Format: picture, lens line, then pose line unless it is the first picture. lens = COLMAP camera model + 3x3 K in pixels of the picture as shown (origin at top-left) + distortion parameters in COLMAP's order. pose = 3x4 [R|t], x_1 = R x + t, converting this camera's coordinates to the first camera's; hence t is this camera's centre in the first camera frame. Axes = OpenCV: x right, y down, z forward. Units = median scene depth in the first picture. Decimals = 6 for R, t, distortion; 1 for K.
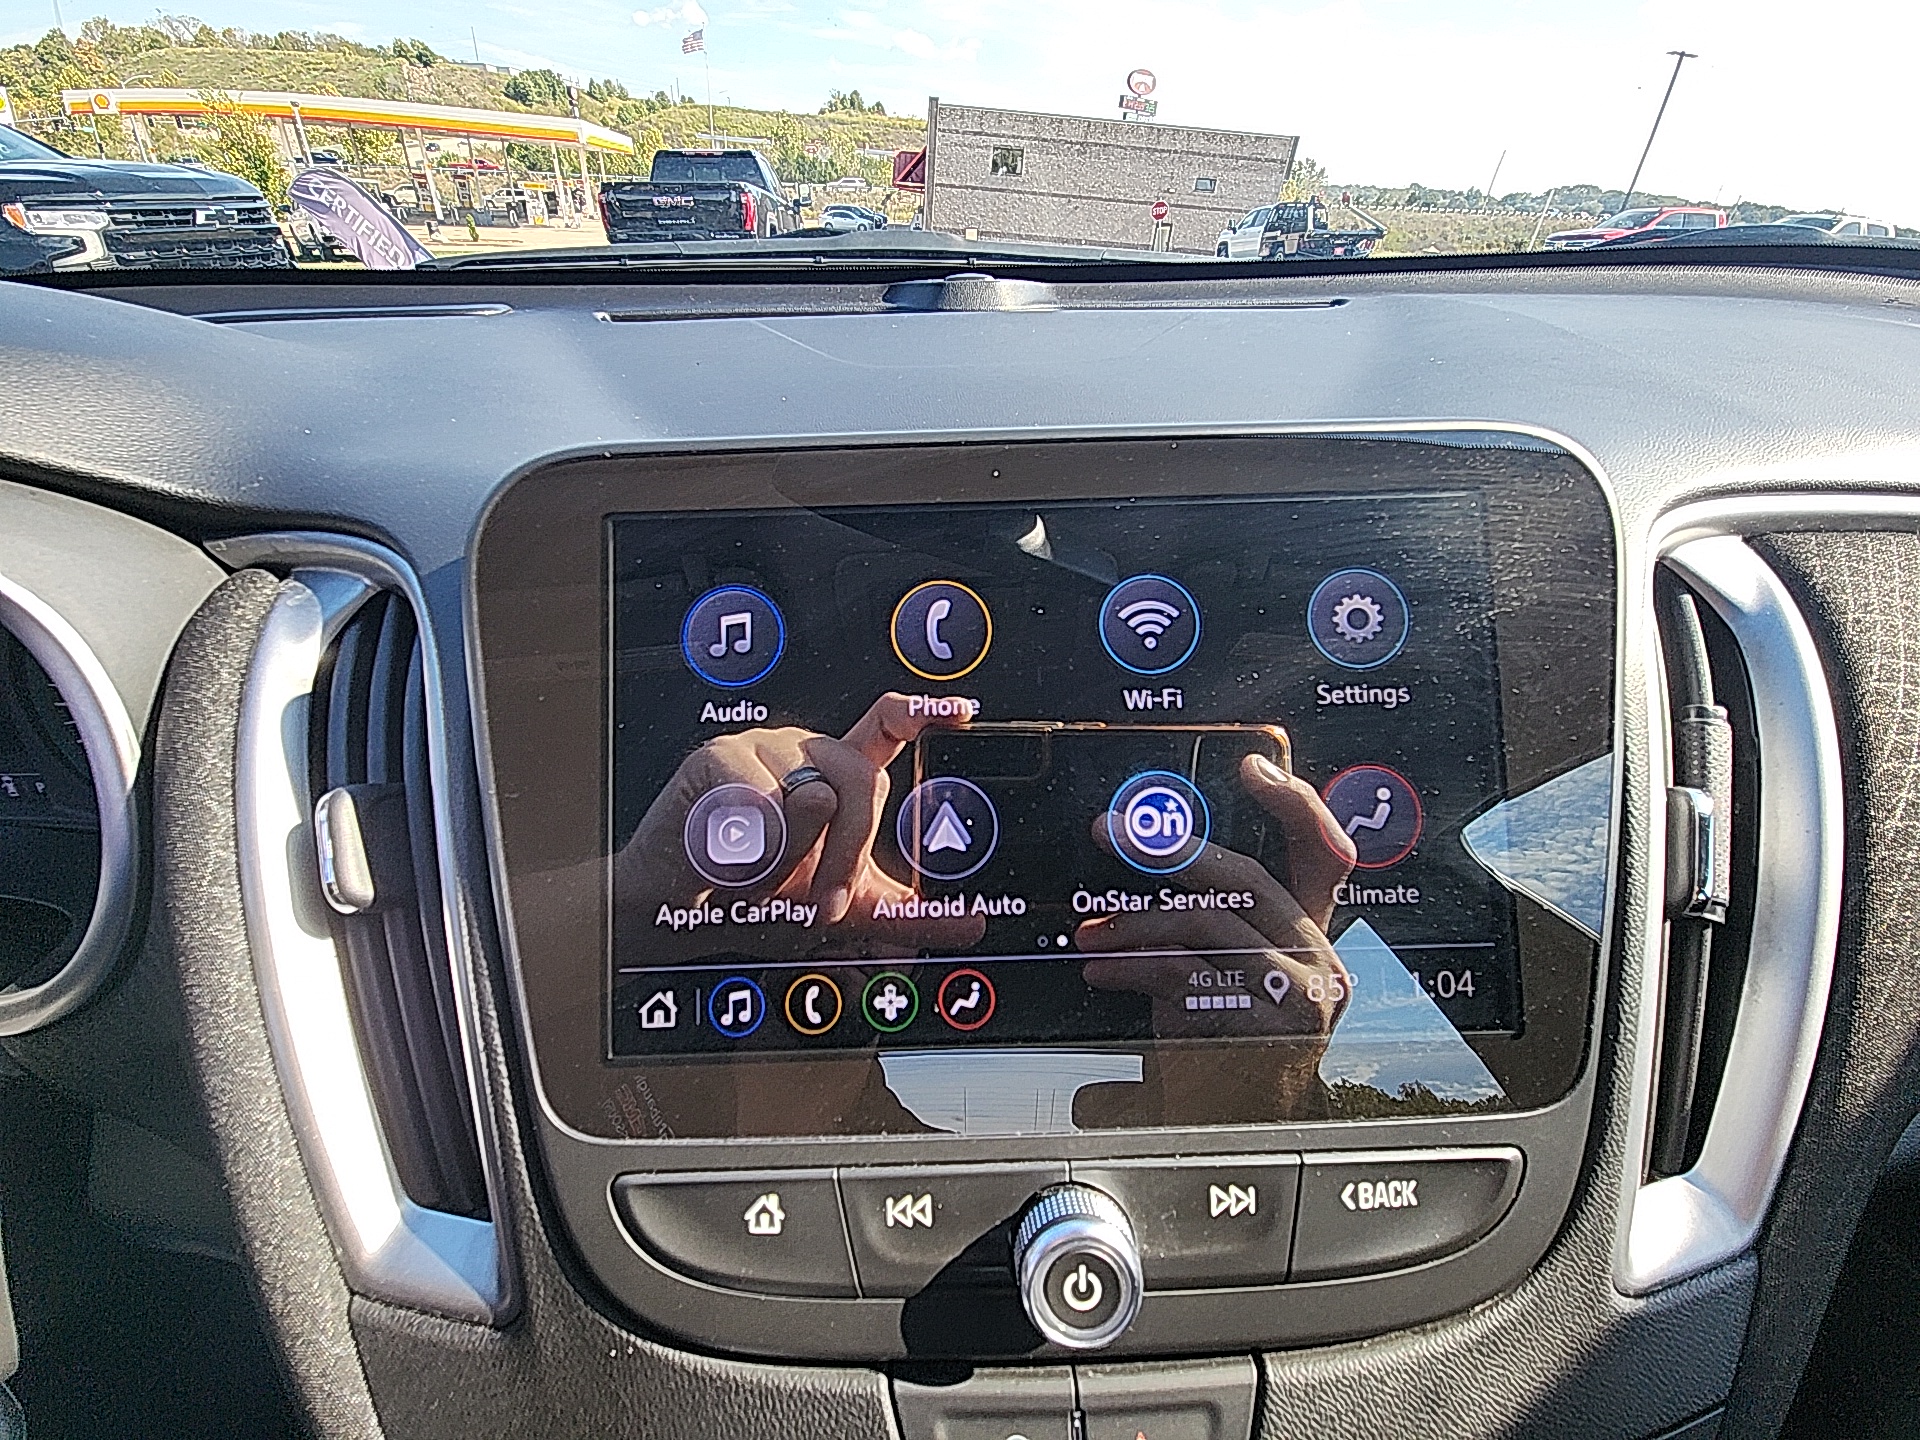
lens RADIAL K [[770.6, 0, 954.7], [0, 770.6, 699.5], [0, 0, 1]] dist [0.010674, -0.006893]
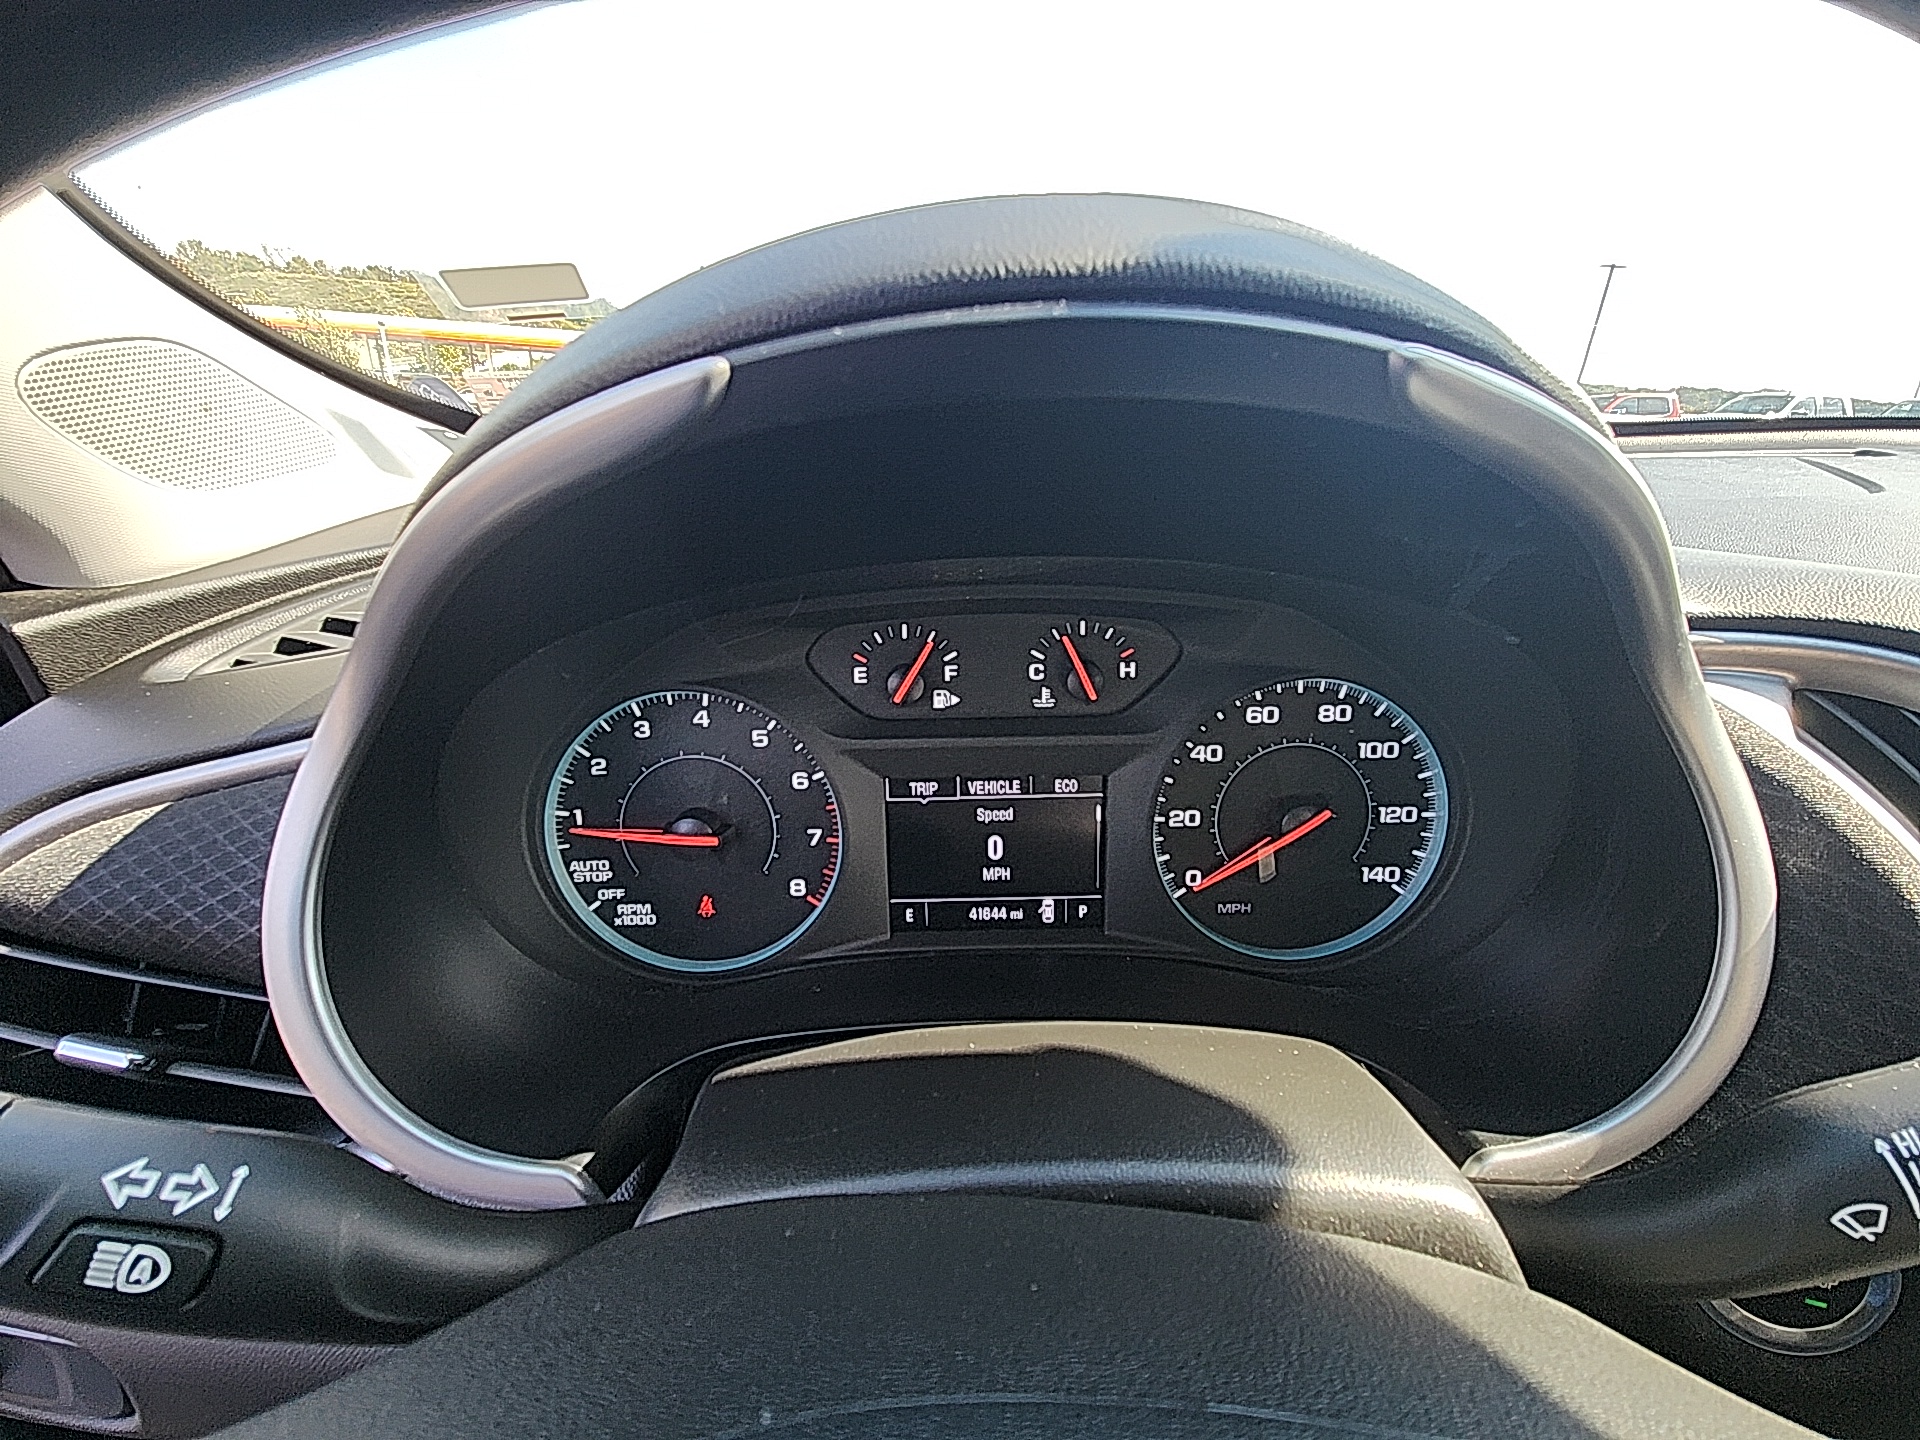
lens RADIAL K [[770.6, 0, 954.6], [0, 770.6, 715.5], [0, 0, 1]] dist [0.010674, -0.006893]
pose [[0.999943, -0.007743, -0.007324, -2.392230], [0.006309, 0.983860, -0.178829, 0.080018], [0.008590, 0.178773, 0.983853, 0.042091]]
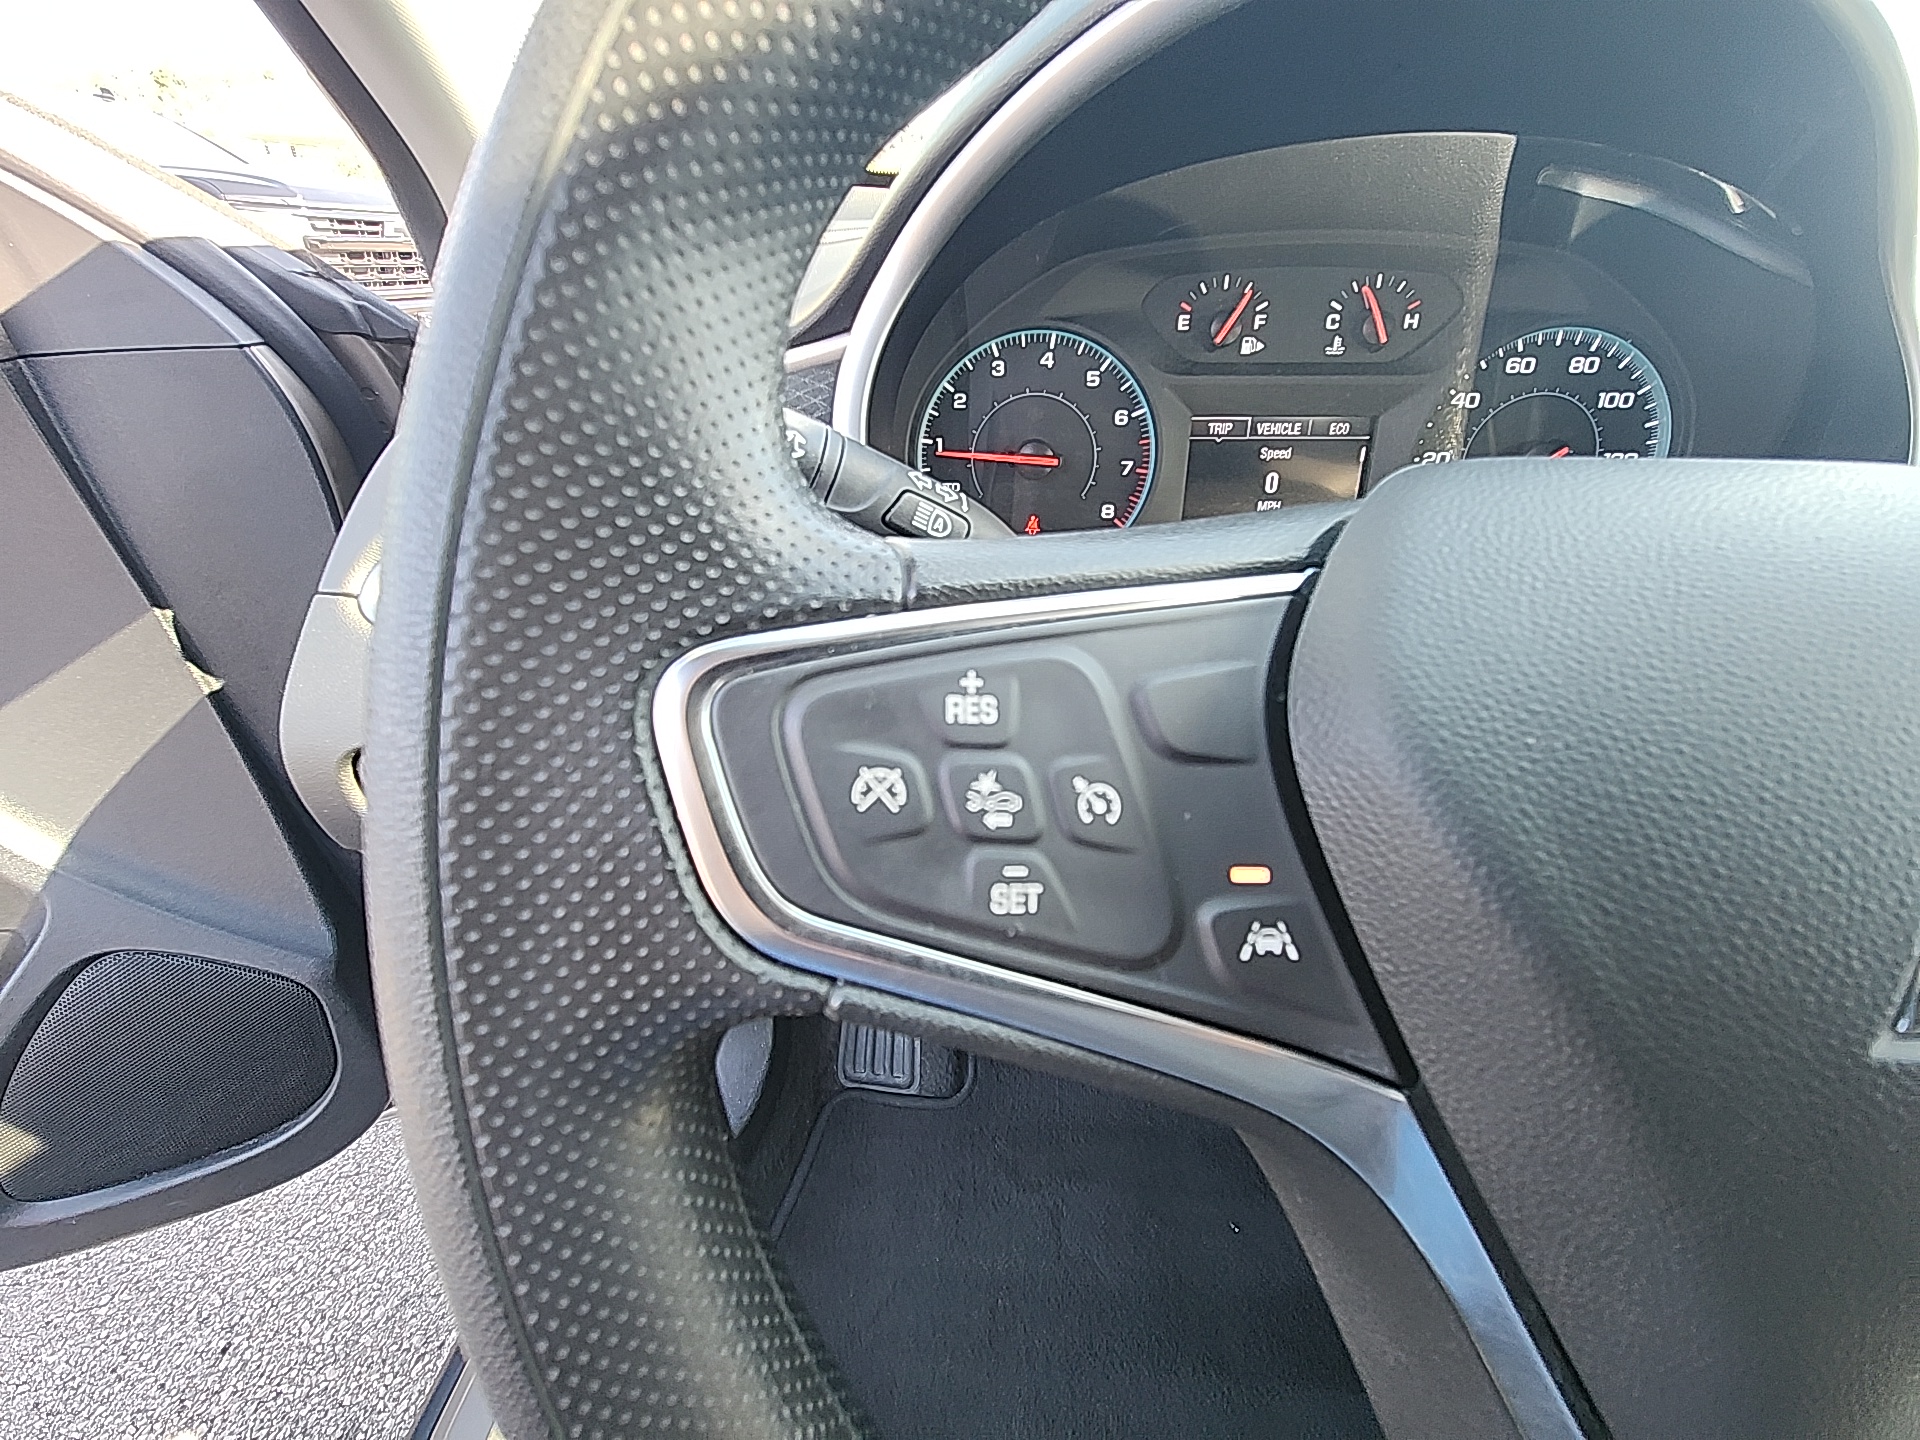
lens RADIAL K [[770.6, 0, 953.6], [0, 770.6, 704.2], [0, 0, 1]] dist [0.010674, -0.006893]
pose [[0.997576, 0.036676, -0.059143, -3.019081], [-0.038074, 0.999018, -0.022677, 0.729075], [0.058253, 0.024874, 0.997992, -0.346629]]
